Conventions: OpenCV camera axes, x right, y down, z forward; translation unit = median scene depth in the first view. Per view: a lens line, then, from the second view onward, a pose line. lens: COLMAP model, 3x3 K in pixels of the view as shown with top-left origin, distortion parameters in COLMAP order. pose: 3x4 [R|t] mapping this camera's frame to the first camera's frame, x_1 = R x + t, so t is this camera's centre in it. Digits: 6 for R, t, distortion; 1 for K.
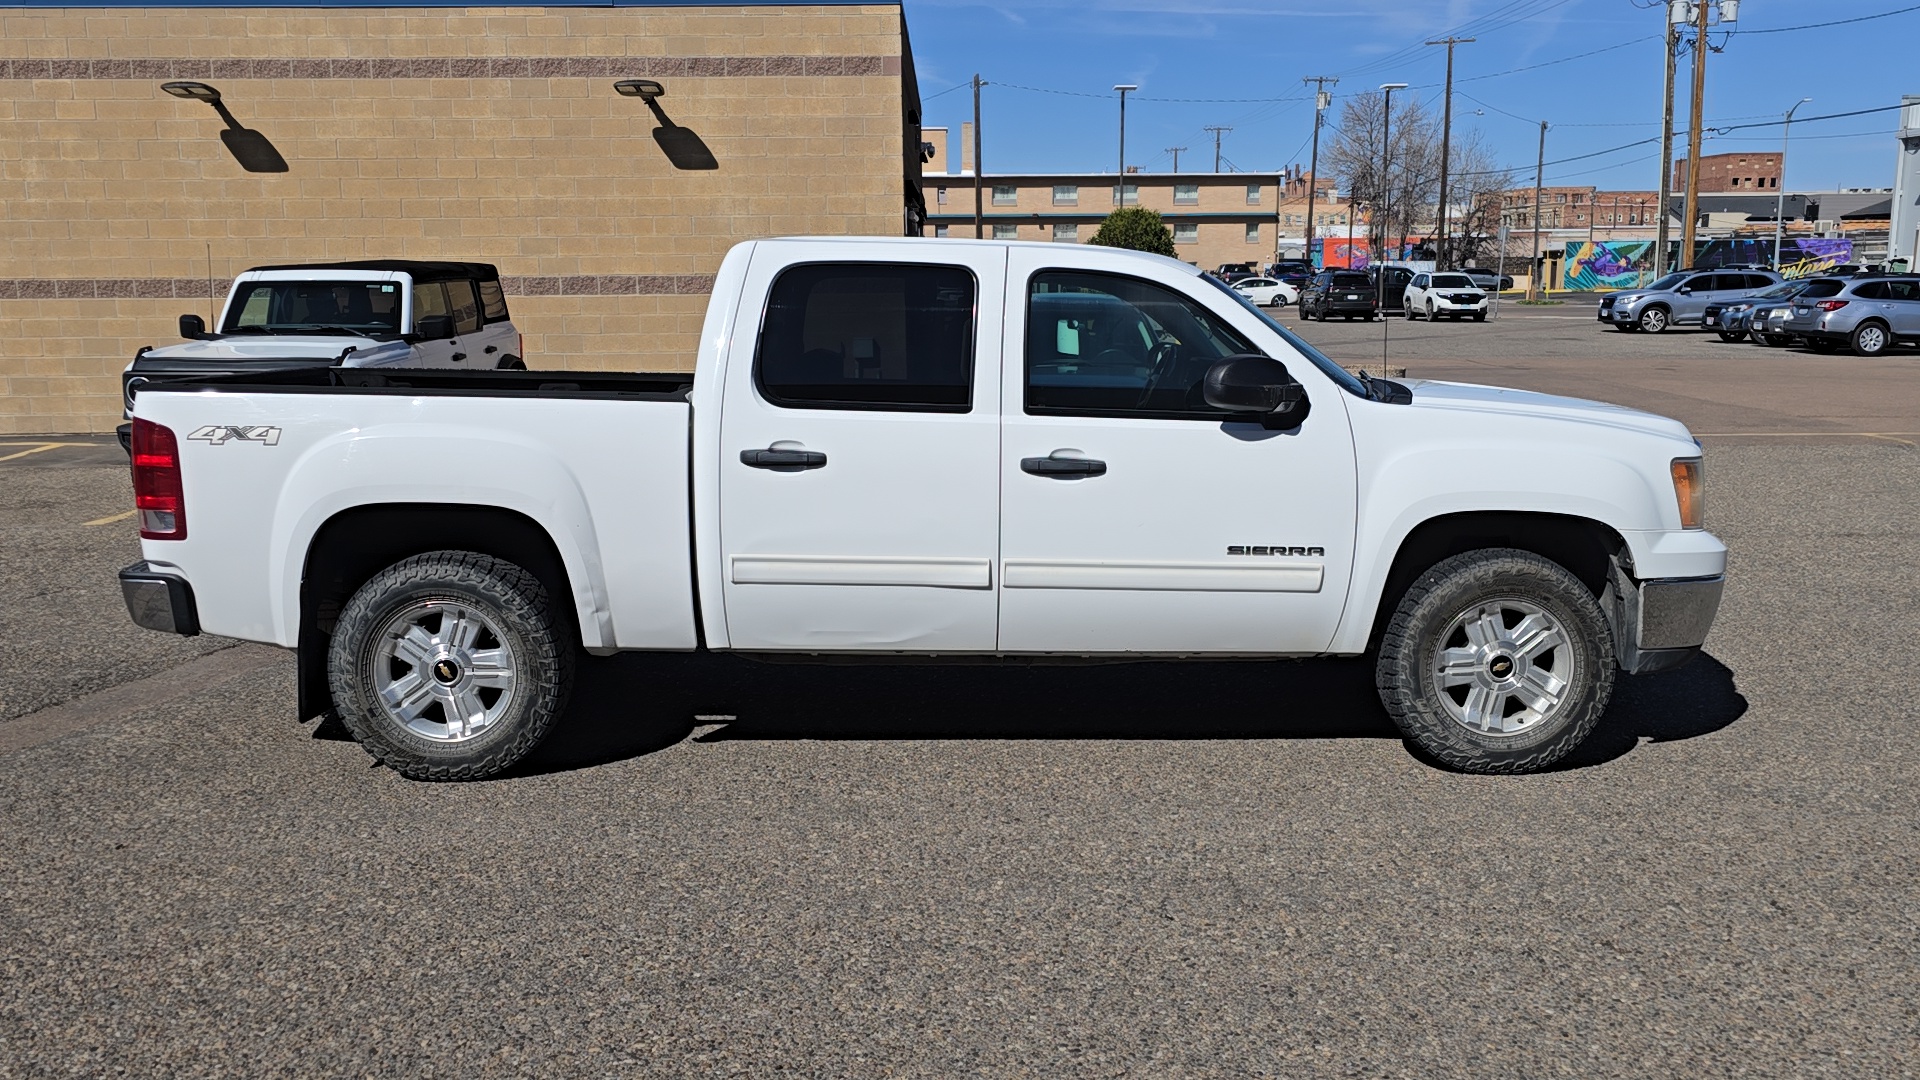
lens RADIAL K [[1589.5, 0, 973.3], [0, 1589.5, 541.9], [0, 0, 1]] dist [-0.000207, 0.008399]
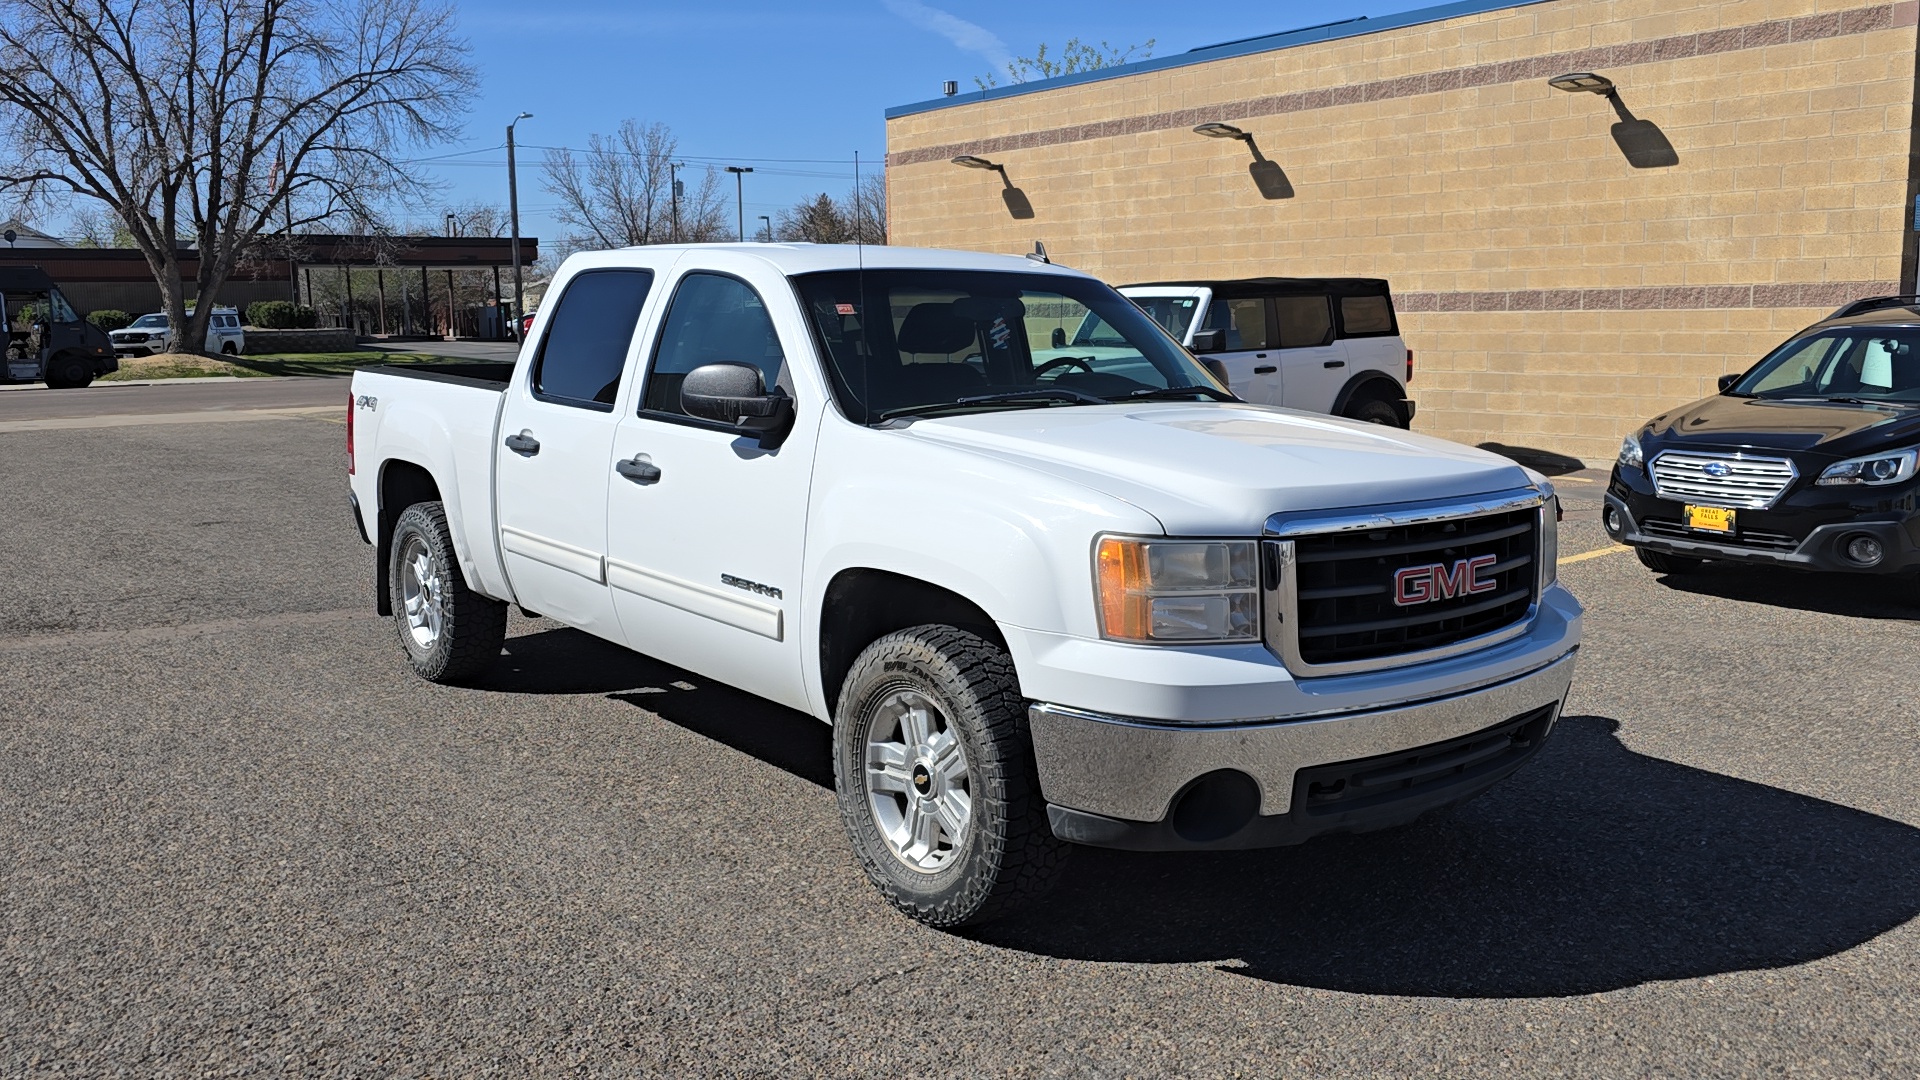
lens RADIAL K [[1589.5, 0, 969.9], [0, 1589.5, 544.0], [0, 0, 1]] dist [-0.000207, 0.008399]
pose [[0.604265, 0.113343, -0.788681, 0.314235], [-0.123244, 0.991214, 0.048023, -0.024503], [0.787194, 0.068182, 0.612925, 0.182704]]
